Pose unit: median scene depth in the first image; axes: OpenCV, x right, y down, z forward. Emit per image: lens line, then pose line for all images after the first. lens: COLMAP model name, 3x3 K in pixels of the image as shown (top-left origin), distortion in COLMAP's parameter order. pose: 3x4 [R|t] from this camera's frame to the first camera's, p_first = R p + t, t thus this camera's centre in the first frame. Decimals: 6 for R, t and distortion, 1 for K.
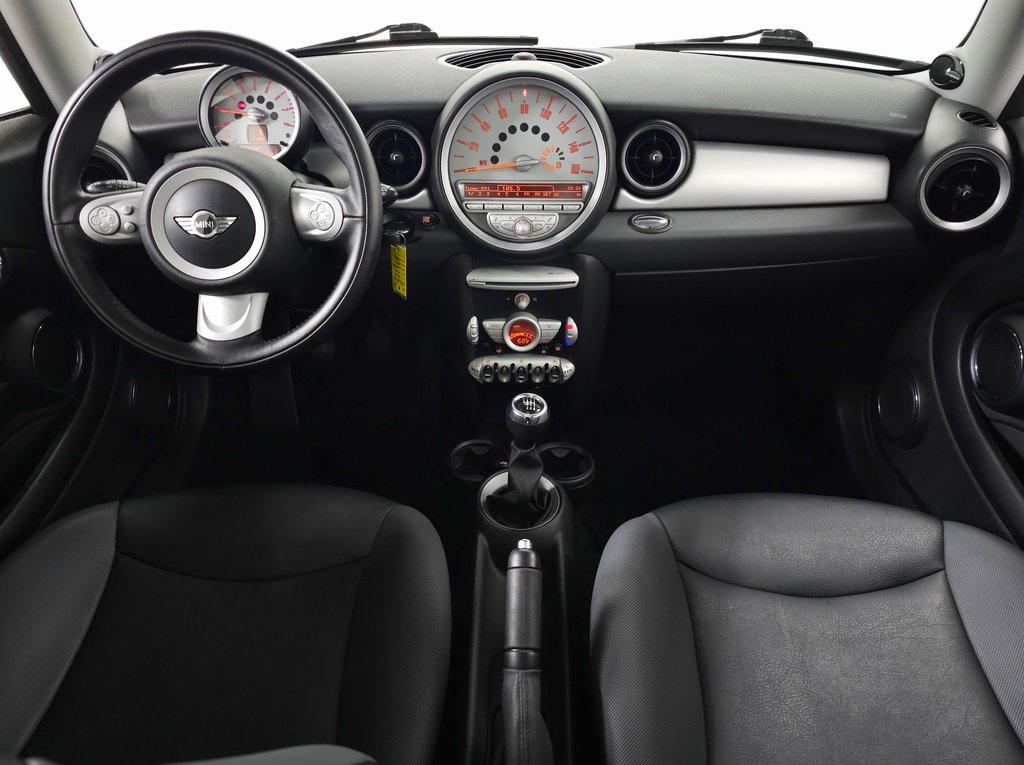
lens RADIAL K [[771.8, 0, 539.3], [0, 771.8, 376.3], [0, 0, 1]] dist [0.071738, -0.066180]
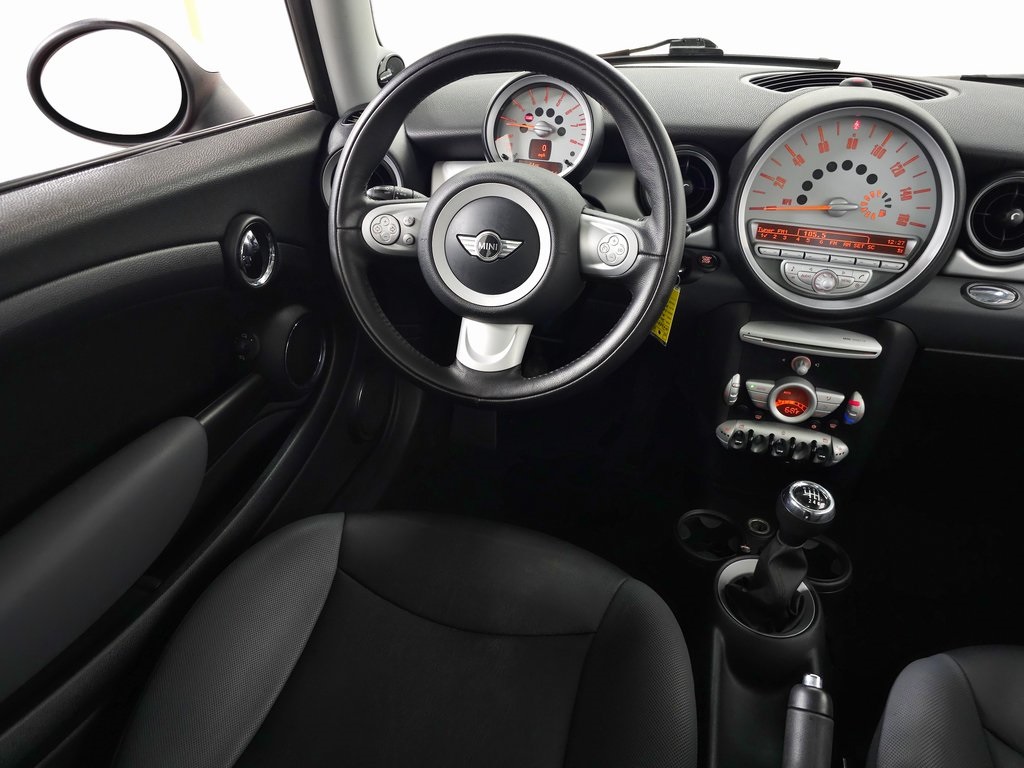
lens RADIAL K [[762.6, 0, 506.0], [0, 762.6, 385.1], [0, 0, 1]] dist [0.050069, -0.044239]
pose [[0.965428, 0.150616, -0.212752, -0.161305], [-0.151143, 0.988414, 0.013884, -0.040459], [0.212378, 0.018752, 0.977008, 0.109917]]
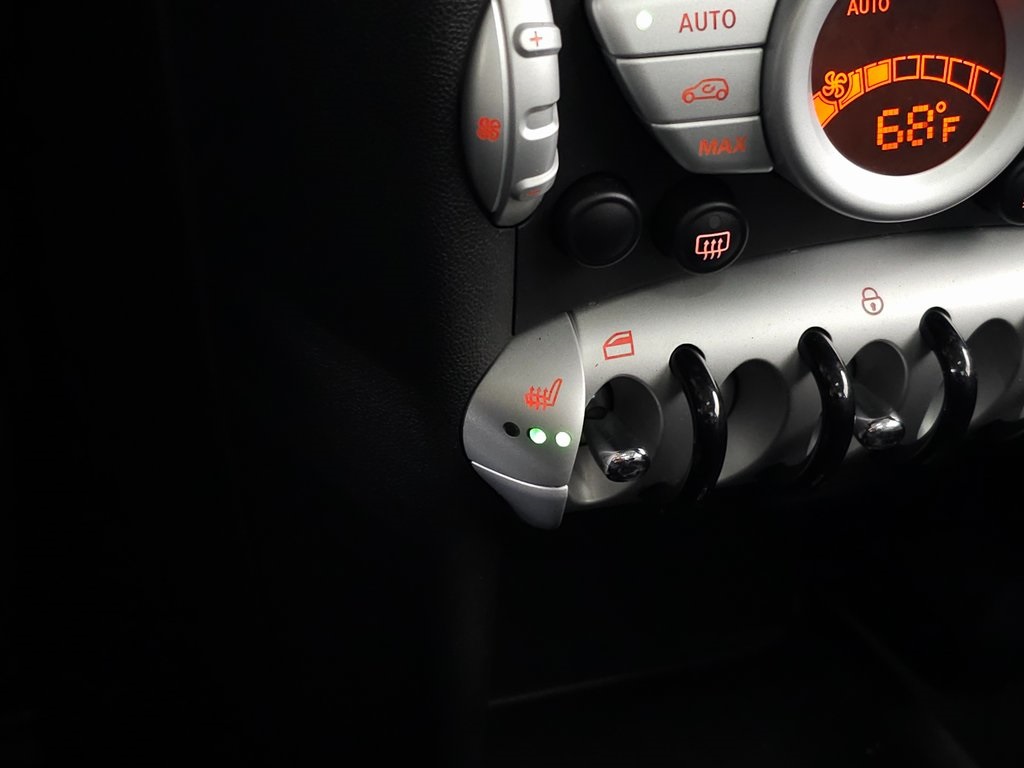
lens RADIAL K [[1573.1, 0, 506.2], [0, 1573.1, 385.9], [0, 0, 1]] dist [0.074278, 0.000000]
pose [[0.948342, -0.167473, 0.269443, -0.168325], [0.166742, 0.985664, 0.025771, -0.024141], [-0.269896, 0.020488, 0.962671, 0.837777]]
